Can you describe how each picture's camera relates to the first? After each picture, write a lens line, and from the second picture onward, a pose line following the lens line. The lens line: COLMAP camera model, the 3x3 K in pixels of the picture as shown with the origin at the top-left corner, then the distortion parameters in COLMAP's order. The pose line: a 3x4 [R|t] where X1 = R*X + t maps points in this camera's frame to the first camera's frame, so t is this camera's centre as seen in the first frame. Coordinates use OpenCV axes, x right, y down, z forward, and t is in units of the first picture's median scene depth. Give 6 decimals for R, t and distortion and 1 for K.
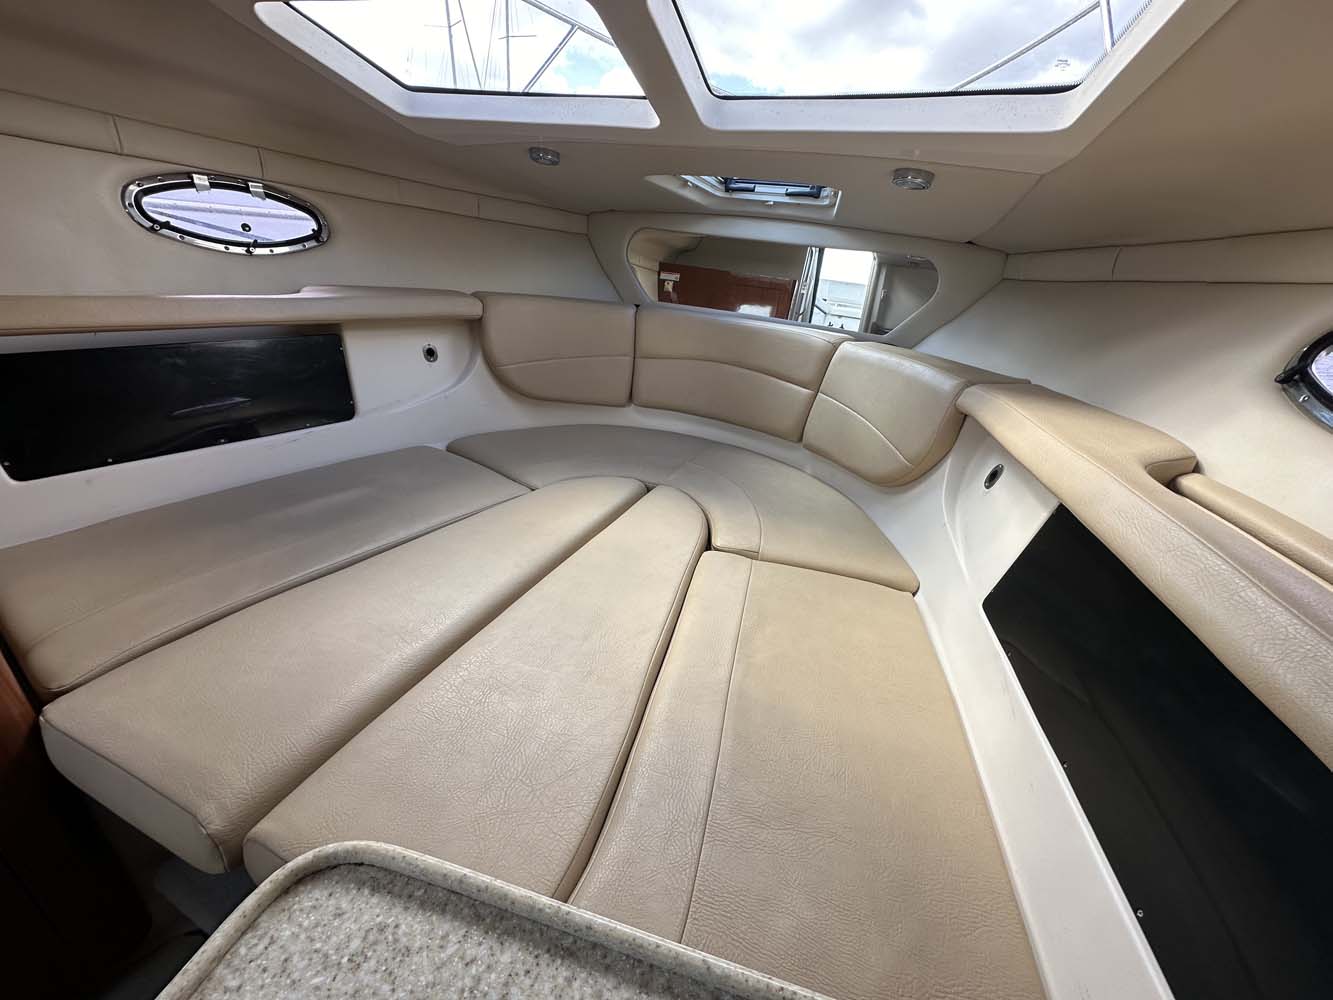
lens RADIAL K [[524.5, 0, 668.3], [0, 524.5, 499.8], [0, 0, 1]] dist [-0.005565, 0.000329]
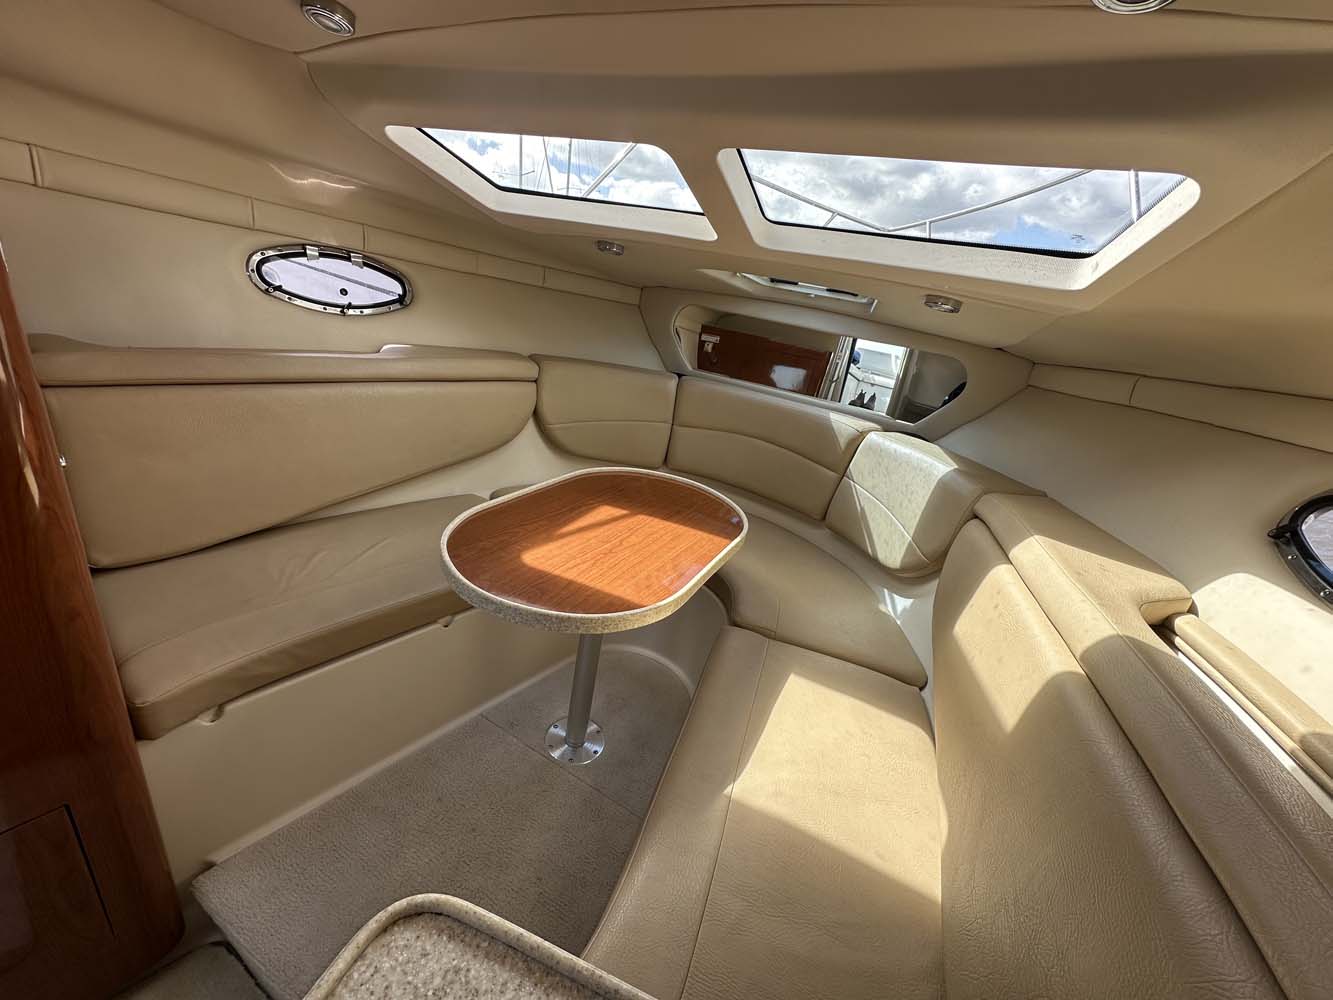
lens RADIAL K [[524.5, 0, 668.3], [0, 524.5, 499.8], [0, 0, 1]] dist [-0.005565, 0.000329]
pose [[0.994701, 0.093070, -0.043674, -0.021203], [-0.096214, 0.992417, -0.076495, -0.071018], [0.036223, 0.080292, 0.996113, -0.089527]]
